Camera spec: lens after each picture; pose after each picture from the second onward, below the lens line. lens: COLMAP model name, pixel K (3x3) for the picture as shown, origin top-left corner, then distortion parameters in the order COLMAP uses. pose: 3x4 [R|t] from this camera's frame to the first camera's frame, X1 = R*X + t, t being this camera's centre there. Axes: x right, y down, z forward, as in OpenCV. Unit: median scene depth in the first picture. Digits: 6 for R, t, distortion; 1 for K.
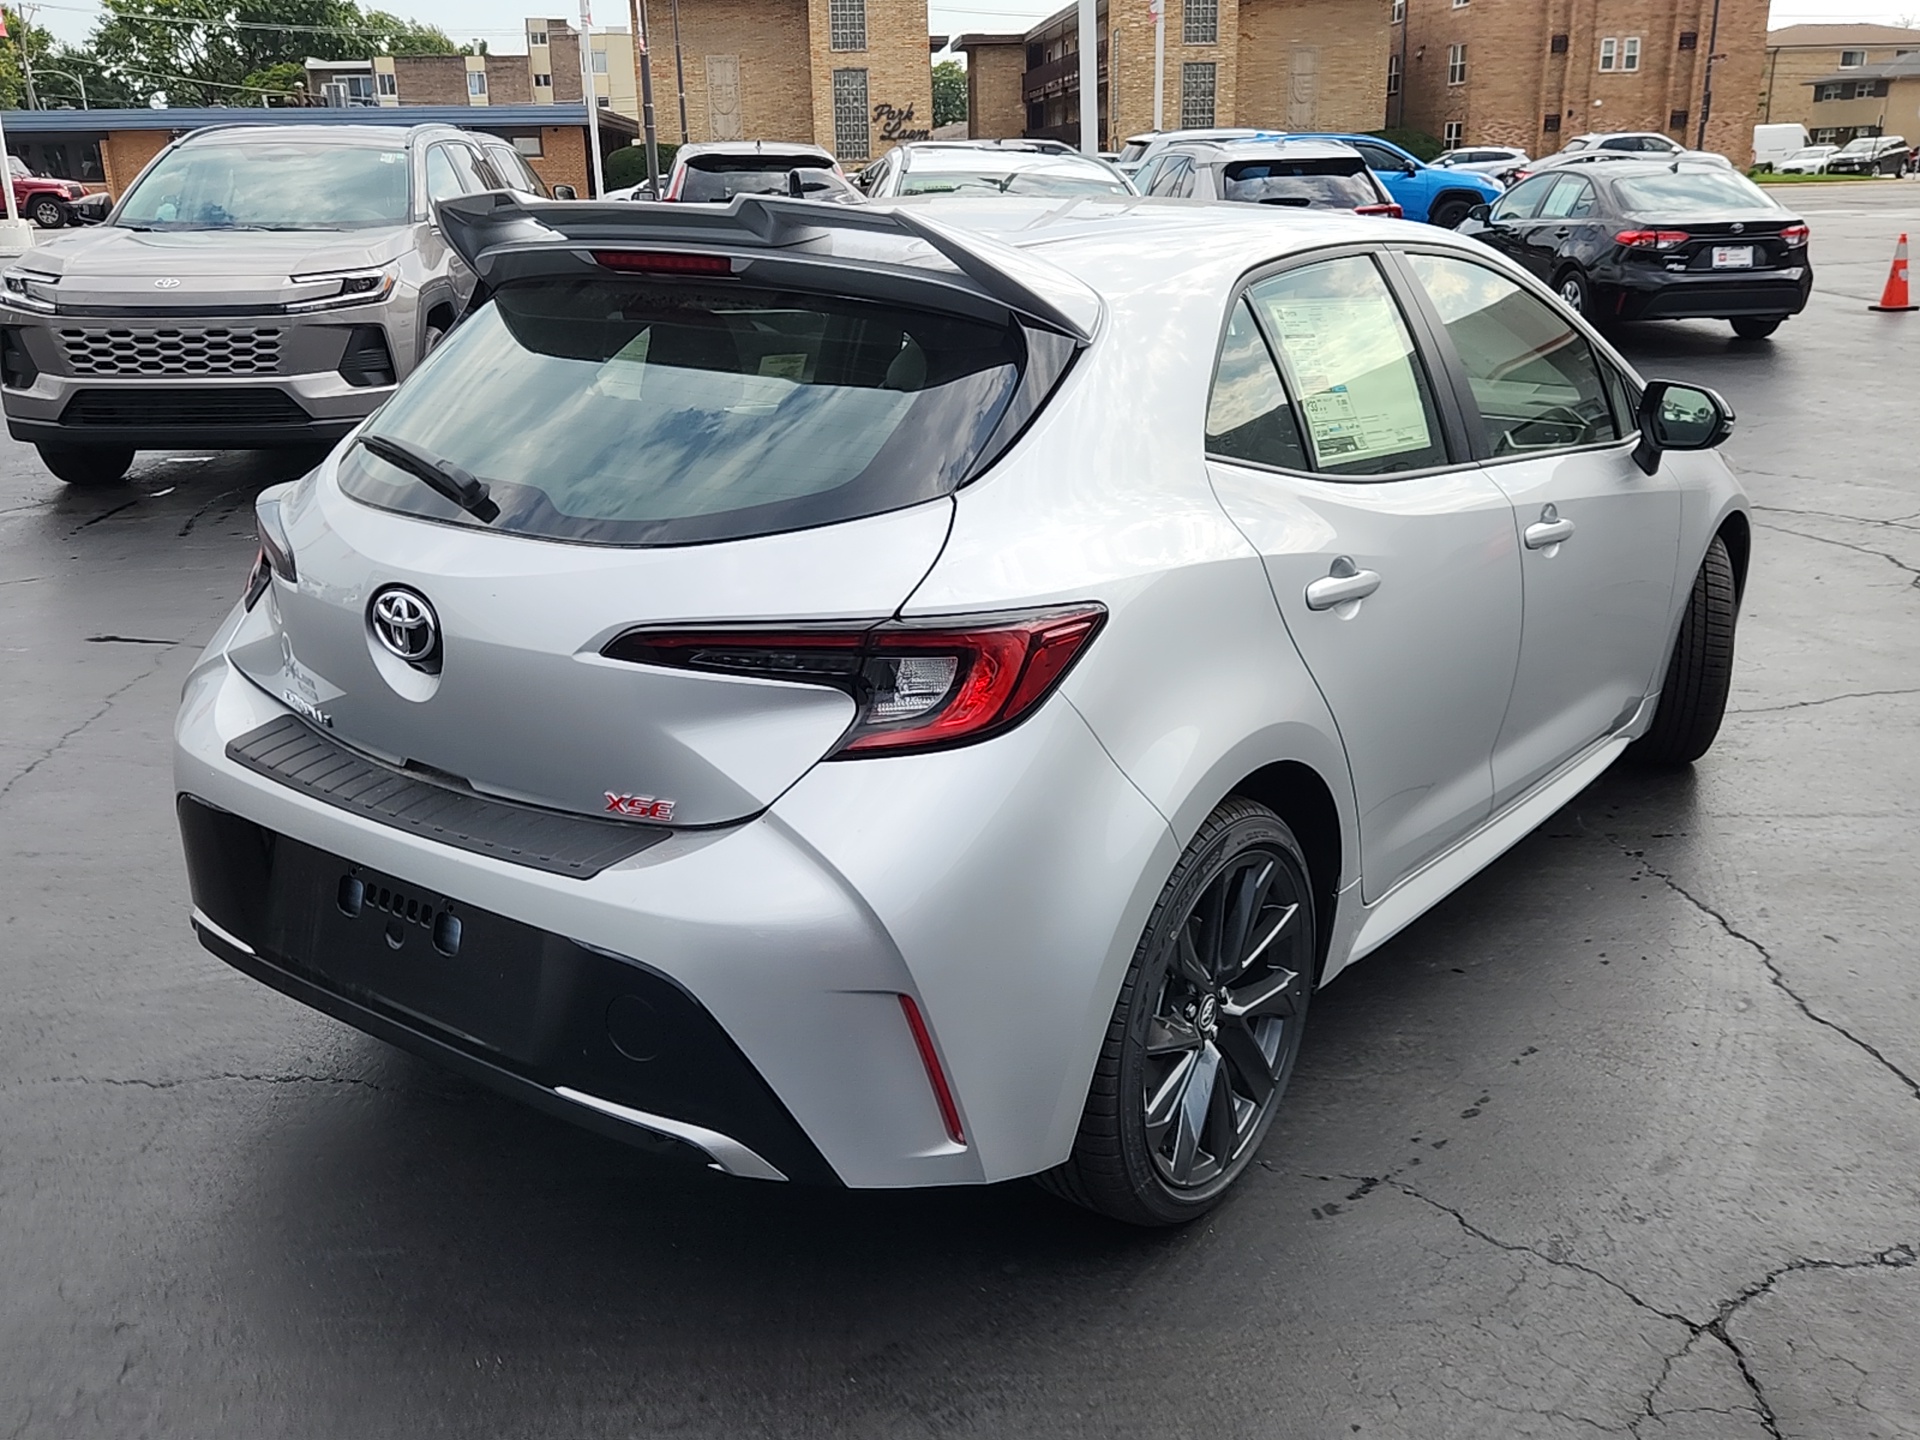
lens RADIAL K [[1716.6, 0, 960.0], [0, 1716.6, 720.0], [0, 0, 1]] dist [0.069011, -0.012176]
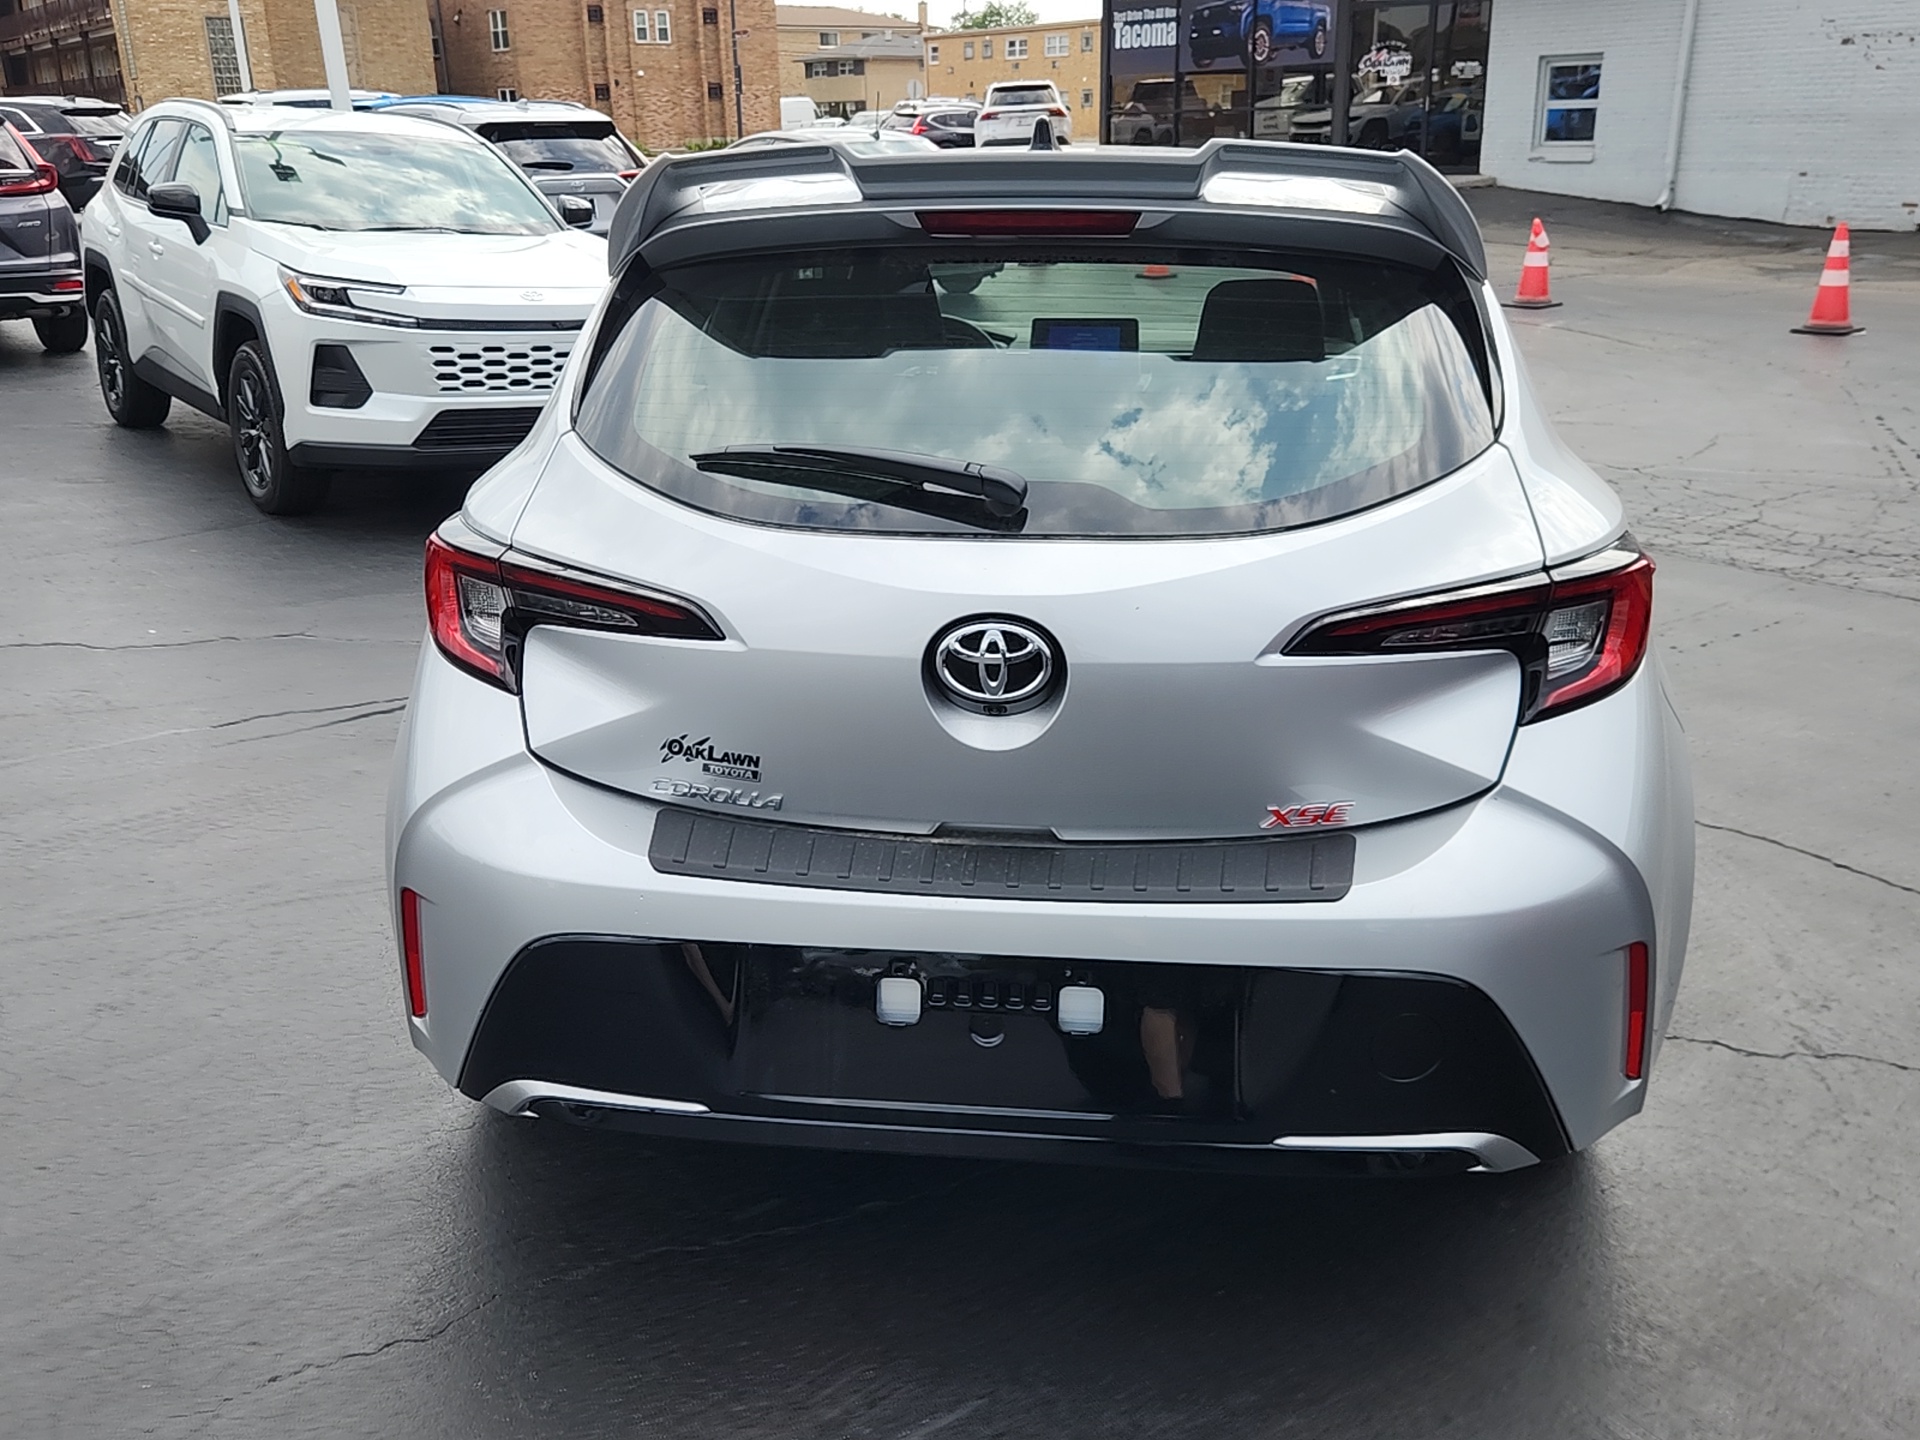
lens RADIAL K [[1735.2, 0, 1014.6], [0, 1735.2, 729.2], [0, 0, 1]] dist [0.064382, -0.084489]
pose [[0.859641, -0.174176, 0.480292, -0.586067], [0.165008, 0.984364, 0.061638, -0.059413], [-0.483518, 0.026266, 0.874940, 0.208534]]
